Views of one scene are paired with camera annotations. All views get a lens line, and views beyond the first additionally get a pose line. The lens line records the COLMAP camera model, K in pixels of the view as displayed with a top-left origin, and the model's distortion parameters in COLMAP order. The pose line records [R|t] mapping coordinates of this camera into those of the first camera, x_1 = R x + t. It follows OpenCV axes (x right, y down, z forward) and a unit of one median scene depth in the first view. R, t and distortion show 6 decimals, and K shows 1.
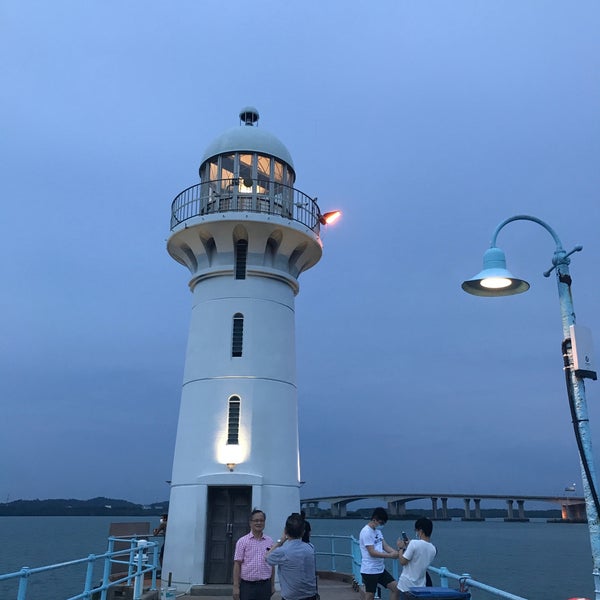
lens RADIAL K [[621.8, 0, 300.0], [0, 621.8, 300.0], [0, 0, 1]] dist [0.026849, -0.008720]
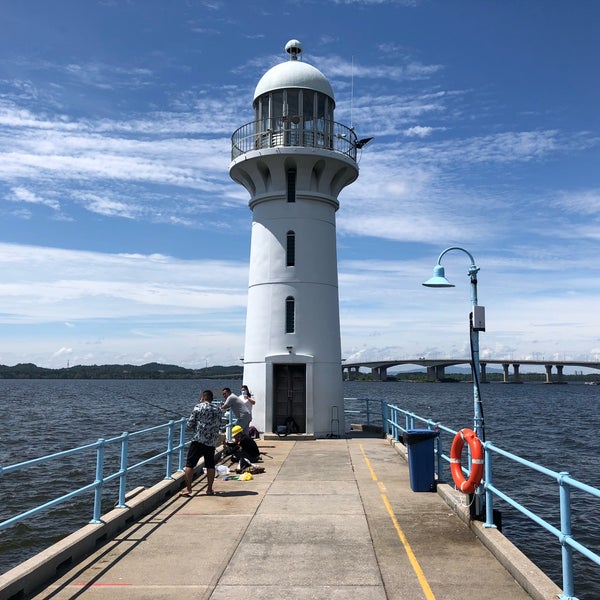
lens RADIAL K [[624.0, 0, 300.0], [0, 624.0, 300.0], [0, 0, 1]] dist [0.083470, -0.016939]
pose [[0.997813, -0.008808, -0.065503, 0.000345], [0.022074, 0.978584, 0.204659, -0.087721], [0.062298, -0.205658, 0.976639, -0.223228]]
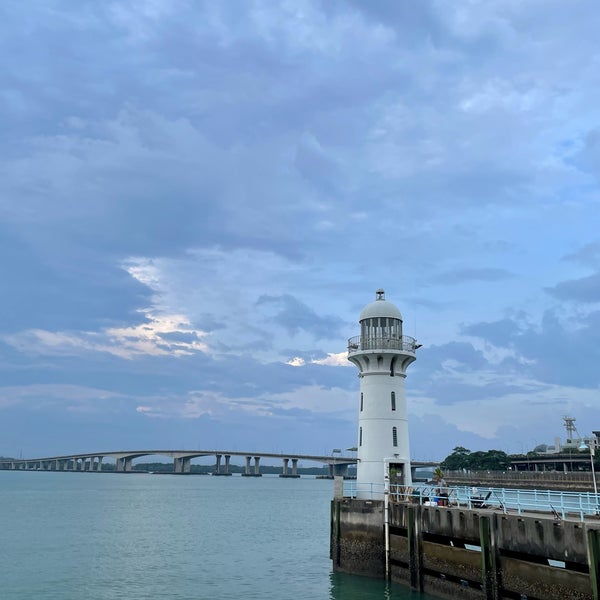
lens RADIAL K [[603.5, 0, 300.6], [0, 603.5, 292.4], [0, 0, 1]] dist [0.069661, -0.015743]
pose [[0.938098, 0.117249, 0.325920, -1.110123], [-0.132521, 0.990866, 0.024975, -0.332049], [-0.320015, -0.066620, 0.945067, -0.970838]]
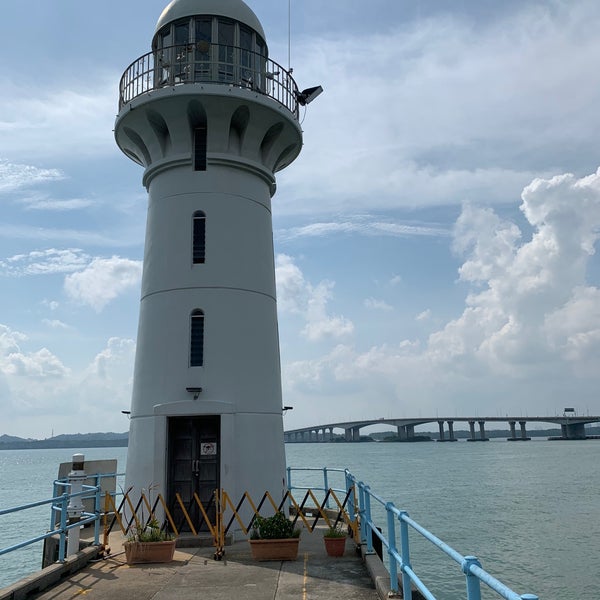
lens RADIAL K [[584.9, 0, 288.7], [0, 584.9, 301.8], [0, 0, 1]] dist [0.041806, -0.019275]
pose [[0.998498, -0.038258, -0.039220, 0.039667], [0.041952, 0.994288, 0.098139, 0.061096], [0.035241, -0.099637, 0.994400, 0.196943]]
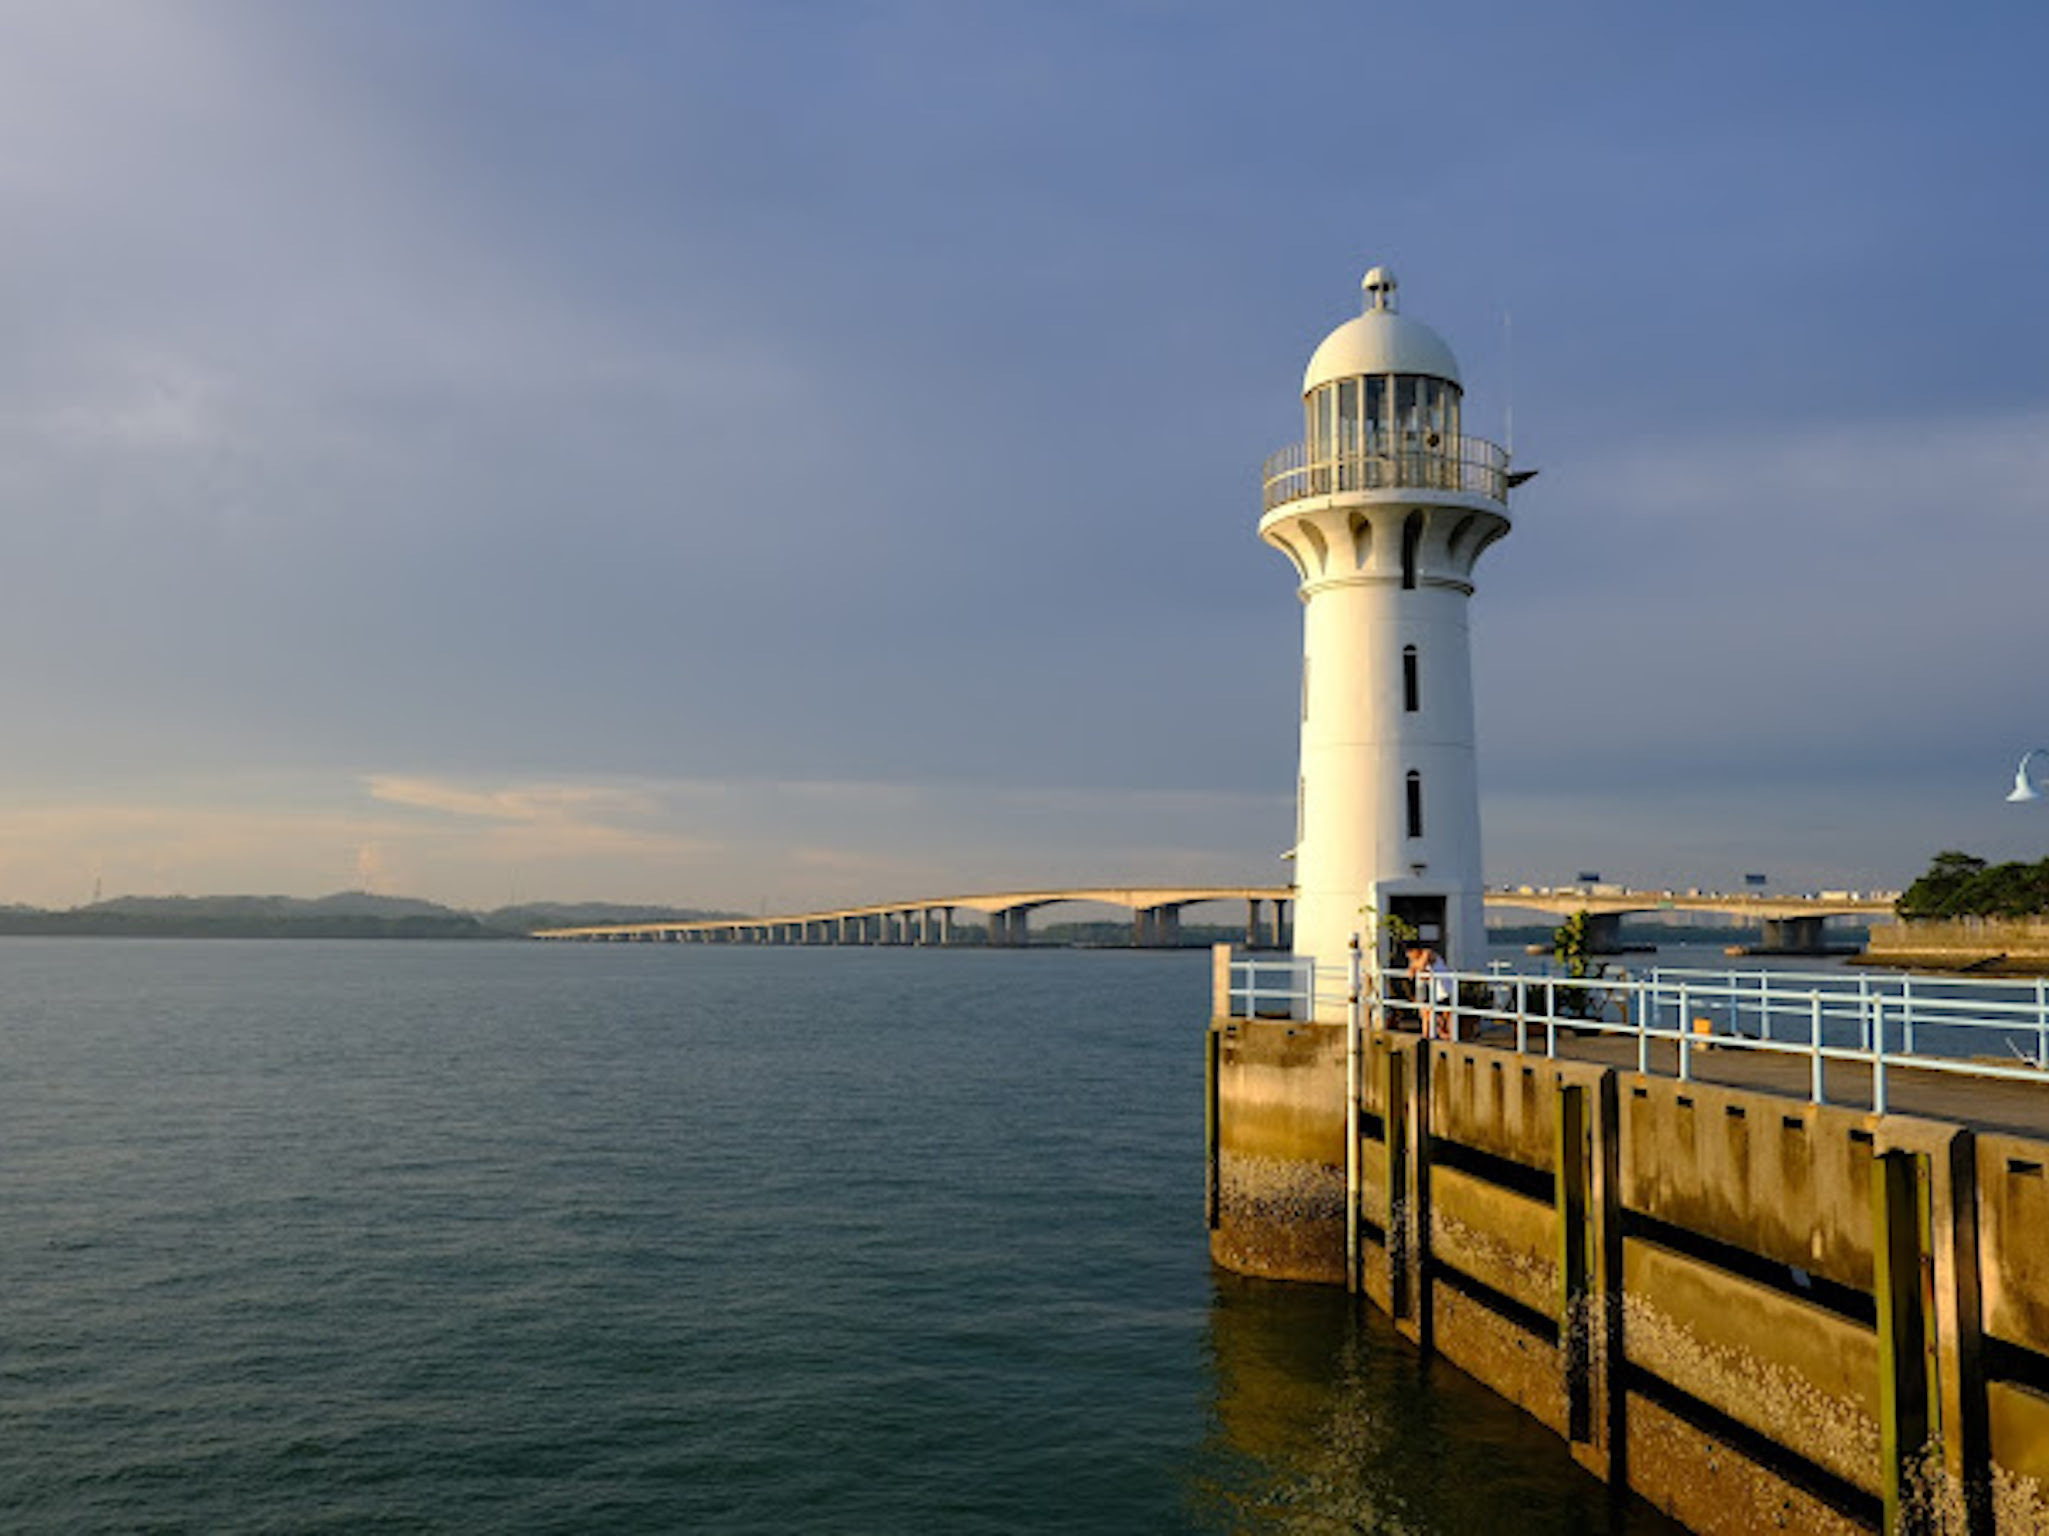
lens RADIAL K [[1722.2, 0, 1024.5], [0, 1722.2, 768.0], [0, 0, 1]] dist [-0.000067, -0.000454]
pose [[0.996303, 0.009328, 0.085403, -0.585991], [-0.028762, 0.972940, 0.229263, -0.229409], [-0.080953, -0.230871, 0.969611, -0.683239]]
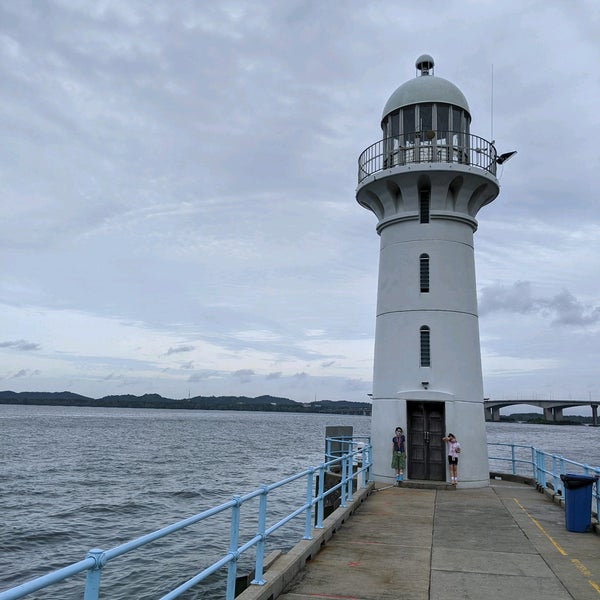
lens RADIAL K [[603.5, 0, 300.6], [0, 603.5, 292.4], [0, 0, 1]] dist [0.069661, -0.015743]
pose [[0.971724, -0.019923, -0.235280, -0.052876], [0.050992, 0.990627, 0.126717, -0.054005], [0.230550, -0.135132, 0.963632, -0.116299]]
